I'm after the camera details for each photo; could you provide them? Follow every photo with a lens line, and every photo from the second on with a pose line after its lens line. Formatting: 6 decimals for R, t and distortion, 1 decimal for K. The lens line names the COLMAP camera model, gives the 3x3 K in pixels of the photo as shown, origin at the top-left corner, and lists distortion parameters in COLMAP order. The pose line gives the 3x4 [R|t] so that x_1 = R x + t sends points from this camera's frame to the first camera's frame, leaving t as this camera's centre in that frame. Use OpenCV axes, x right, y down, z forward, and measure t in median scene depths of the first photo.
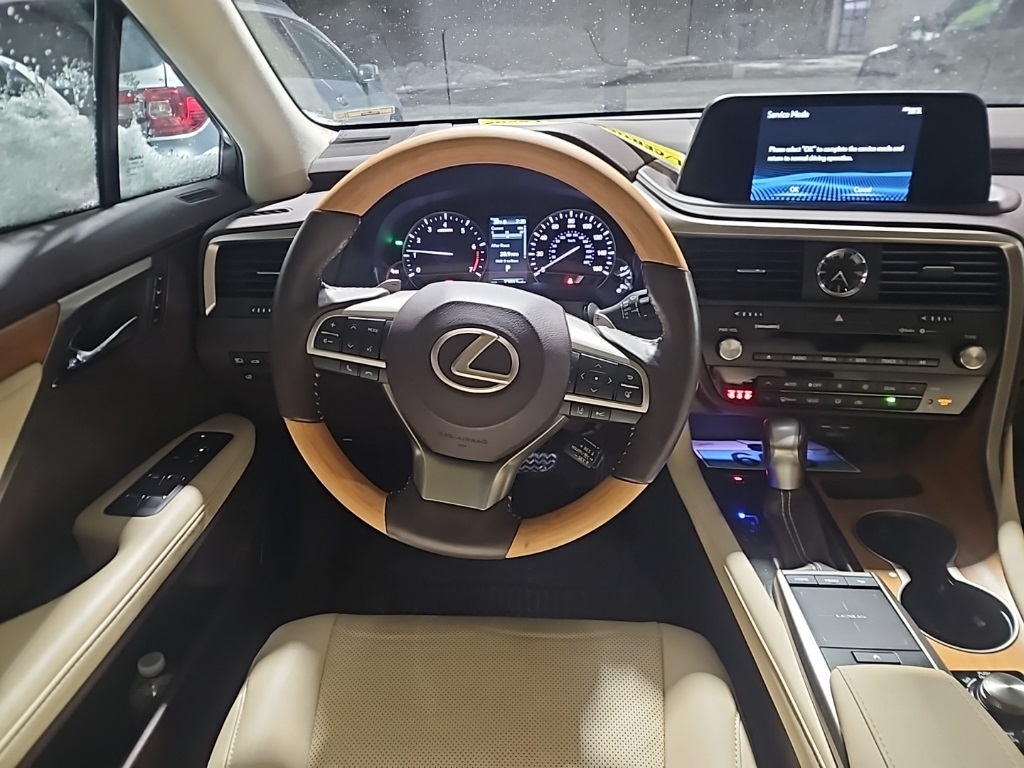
lens RADIAL K [[682.6, 0, 512.8], [0, 682.6, 377.5], [0, 0, 1]] dist [0.073731, -0.056051]
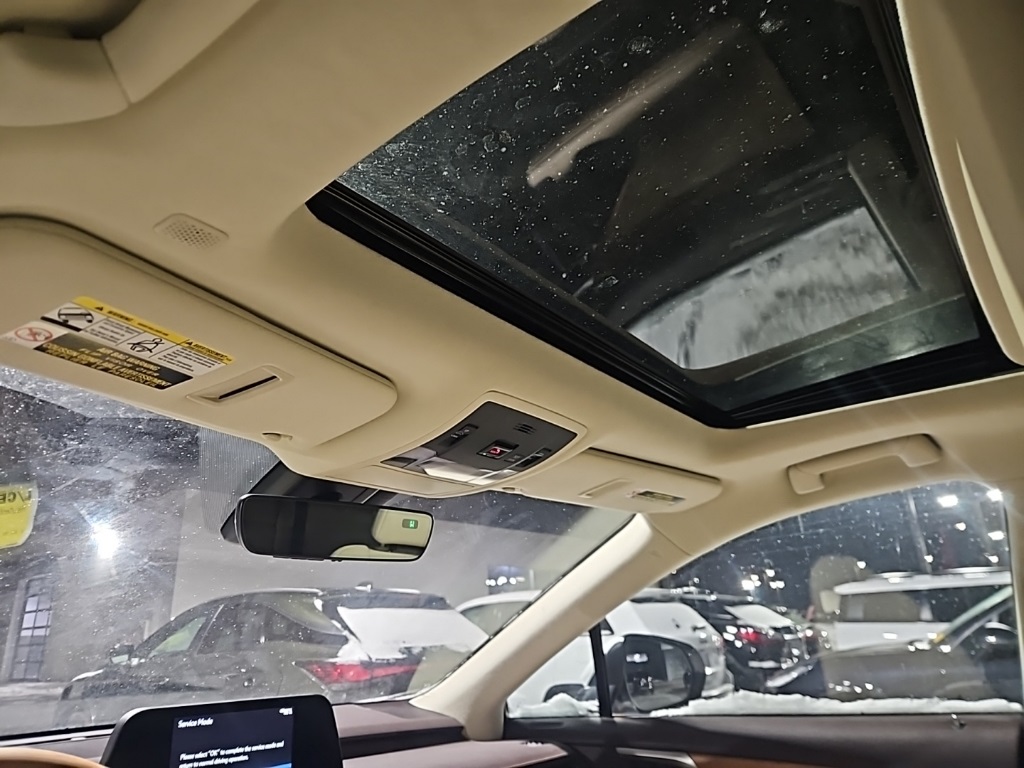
lens RADIAL K [[682.6, 0, 507.2], [0, 682.6, 368.9], [0, 0, 1]] dist [0.073731, -0.056051]
pose [[0.554990, 0.312892, 0.770769, -0.389897], [0.374228, 0.733597, -0.567264, 0.033229], [-0.742926, 0.603269, 0.290046, -0.053559]]
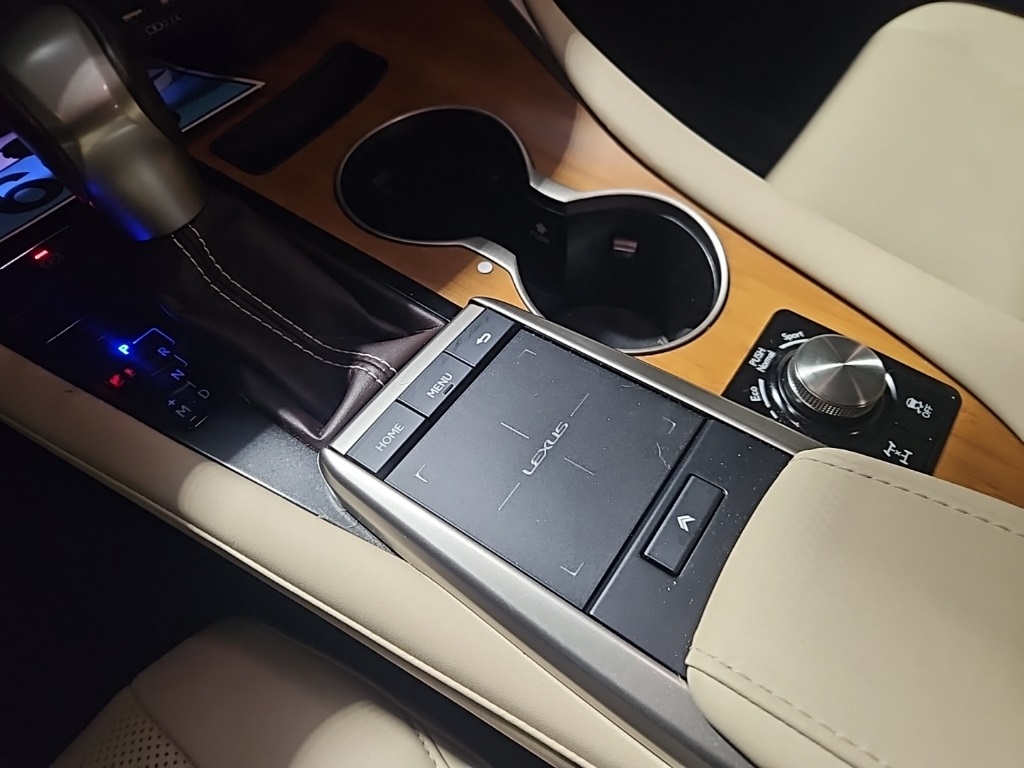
lens RADIAL K [[682.6, 0, 494.9], [0, 682.6, 364.4], [0, 0, 1]] dist [0.073731, -0.056051]
pose [[0.523255, -0.670254, 0.526273, 0.235190], [0.344820, 0.731277, 0.588502, 0.058911], [-0.779297, -0.126467, 0.613761, 0.619573]]
